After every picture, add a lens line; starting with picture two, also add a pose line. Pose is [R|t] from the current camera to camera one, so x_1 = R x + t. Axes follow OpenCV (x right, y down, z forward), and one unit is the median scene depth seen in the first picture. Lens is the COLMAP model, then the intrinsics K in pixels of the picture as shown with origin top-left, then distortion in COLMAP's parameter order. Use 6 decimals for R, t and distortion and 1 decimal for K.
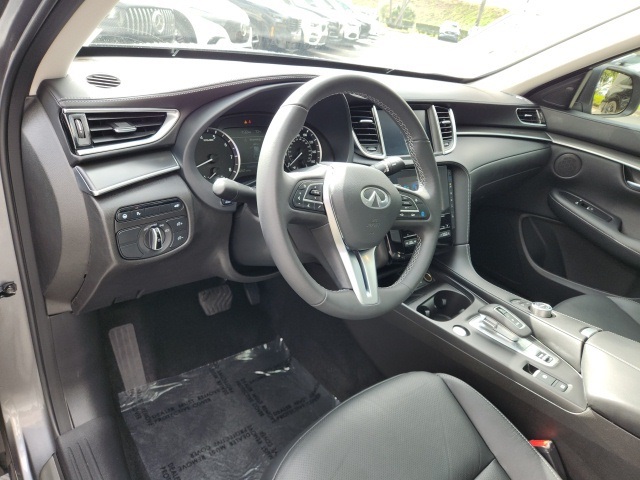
lens RADIAL K [[424.8, 0, 324.2], [0, 424.8, 245.7], [0, 0, 1]] dist [0.068634, -0.055548]
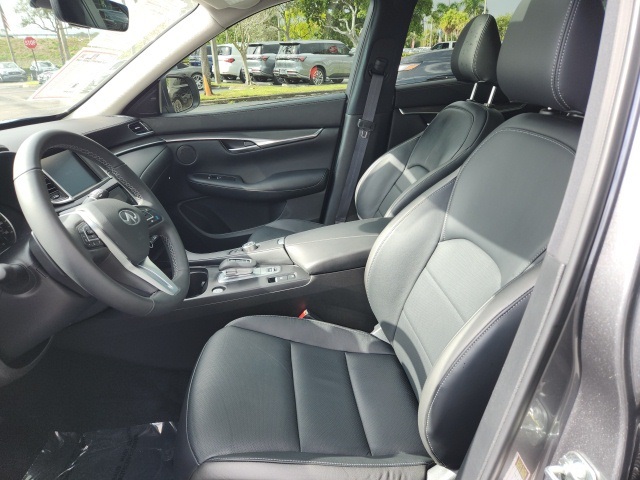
lens RADIAL K [[424.8, 0, 321.9], [0, 424.8, 242.8], [0, 0, 1]] dist [0.068634, -0.055548]
pose [[0.557394, -0.482151, 0.675901, -0.249935], [0.505375, 0.842936, 0.184538, -0.000121], [-0.658717, 0.238723, 0.713515, -0.122807]]
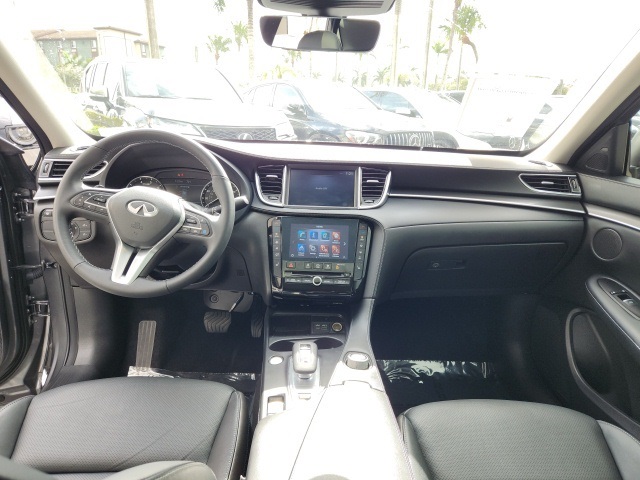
lens RADIAL K [[424.8, 0, 316.7], [0, 424.8, 238.6], [0, 0, 1]] dist [0.068634, -0.055548]
pose [[0.774150, 0.049037, -0.631100, 0.849130], [-0.214870, 0.958156, -0.189124, 0.074985], [0.595419, 0.282015, 0.752293, 0.167656]]
